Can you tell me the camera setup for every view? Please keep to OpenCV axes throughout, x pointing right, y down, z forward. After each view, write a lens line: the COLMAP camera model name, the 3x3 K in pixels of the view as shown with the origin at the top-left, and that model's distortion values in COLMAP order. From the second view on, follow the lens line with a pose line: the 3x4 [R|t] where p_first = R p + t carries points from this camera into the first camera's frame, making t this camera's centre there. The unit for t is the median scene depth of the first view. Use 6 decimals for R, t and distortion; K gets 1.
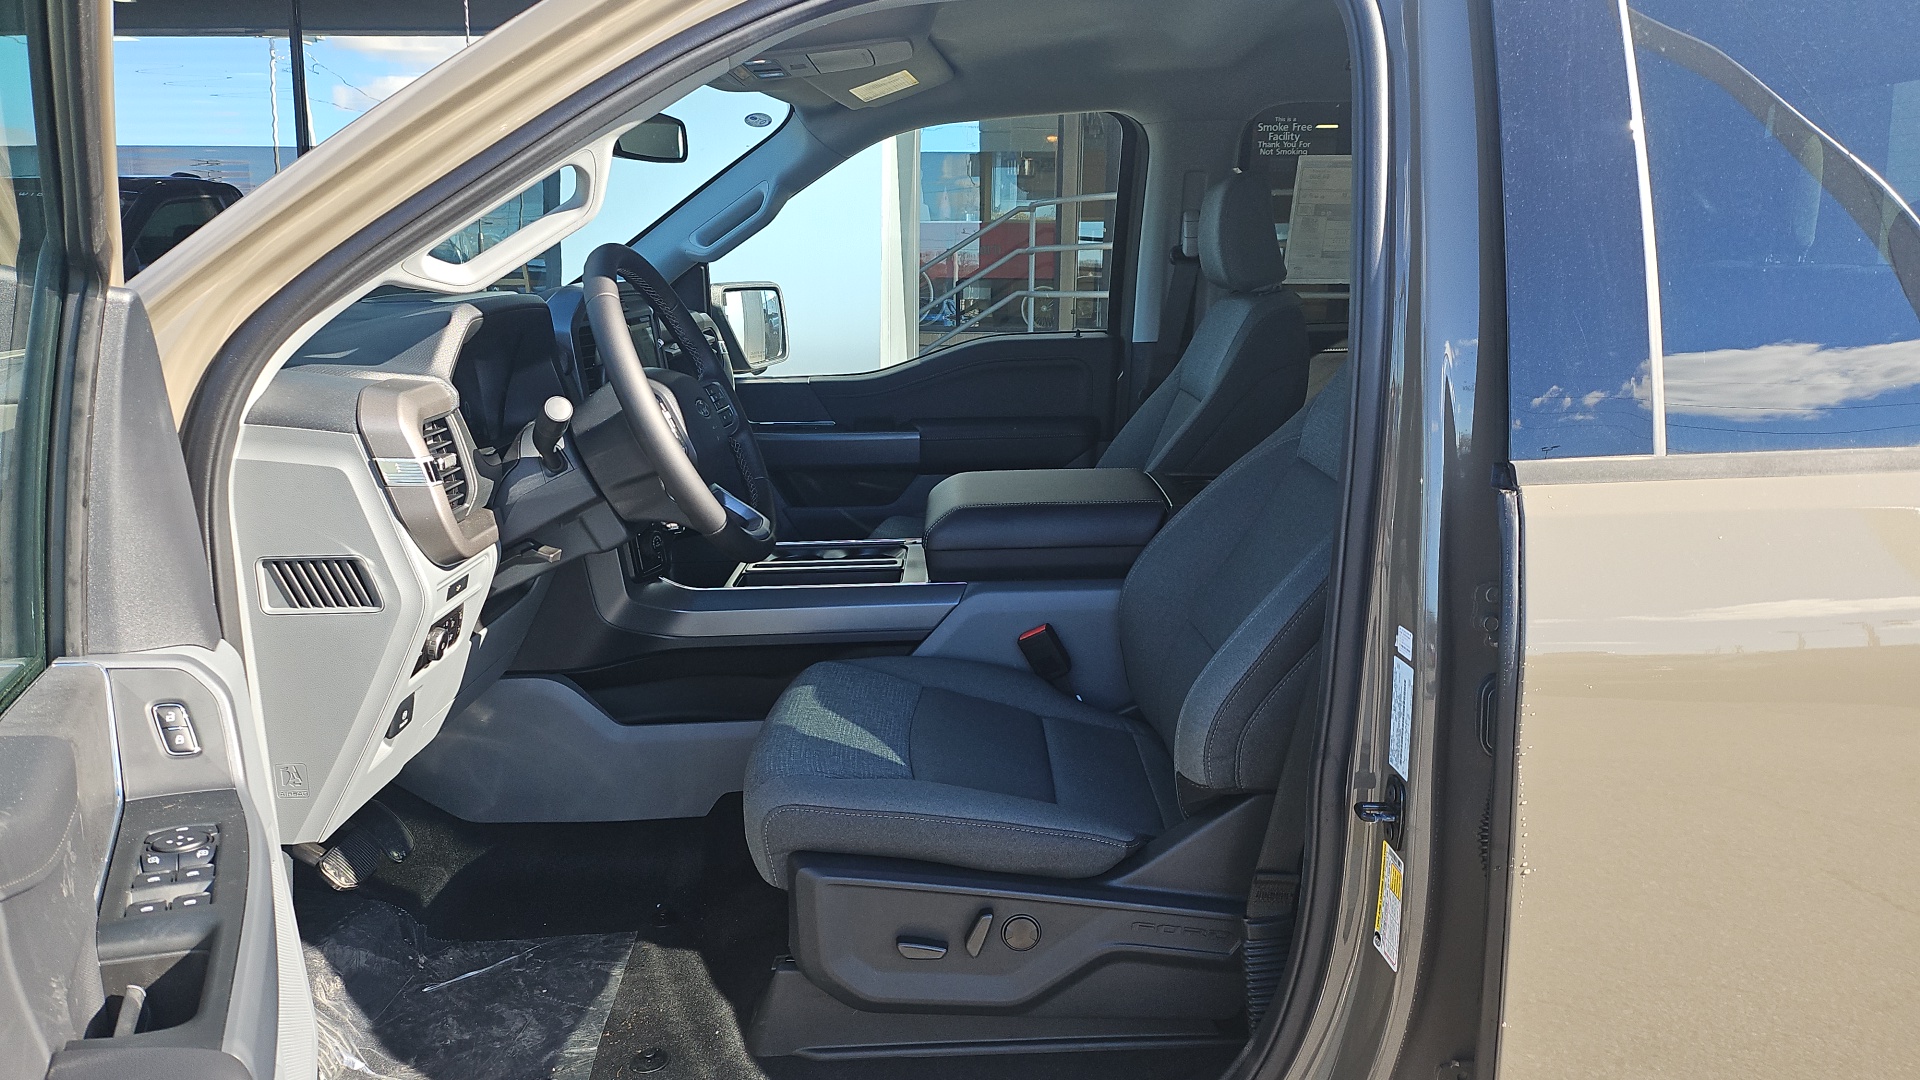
lens RADIAL K [[1409.1, 0, 969.3], [0, 1409.1, 535.6], [0, 0, 1]] dist [0.070073, -0.098324]
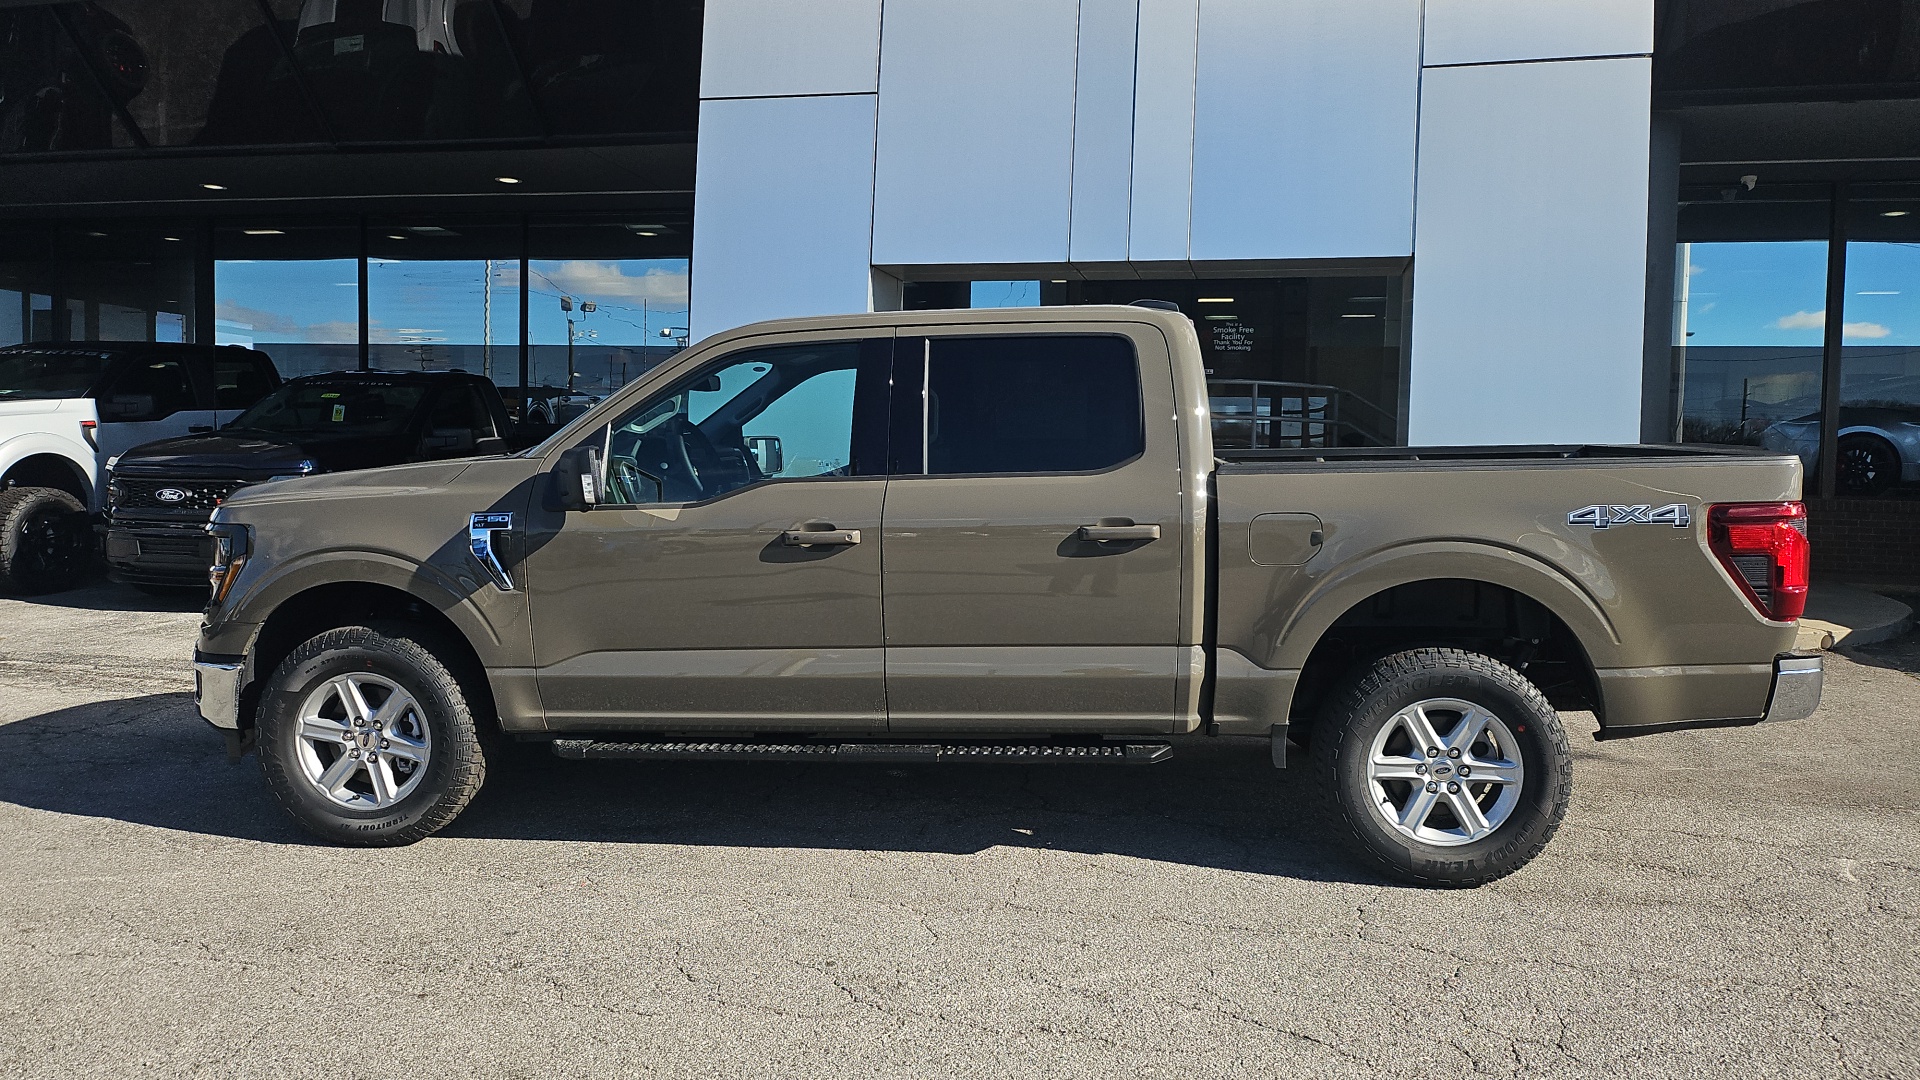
lens RADIAL K [[1409.1, 0, 969.3], [0, 1409.1, 535.6], [0, 0, 1]] dist [0.070073, -0.098324]
pose [[0.994654, 0.005329, -0.103122, 0.302516], [-0.017303, 0.993148, -0.115571, 0.172967], [0.101800, 0.116738, 0.987932, -0.869395]]
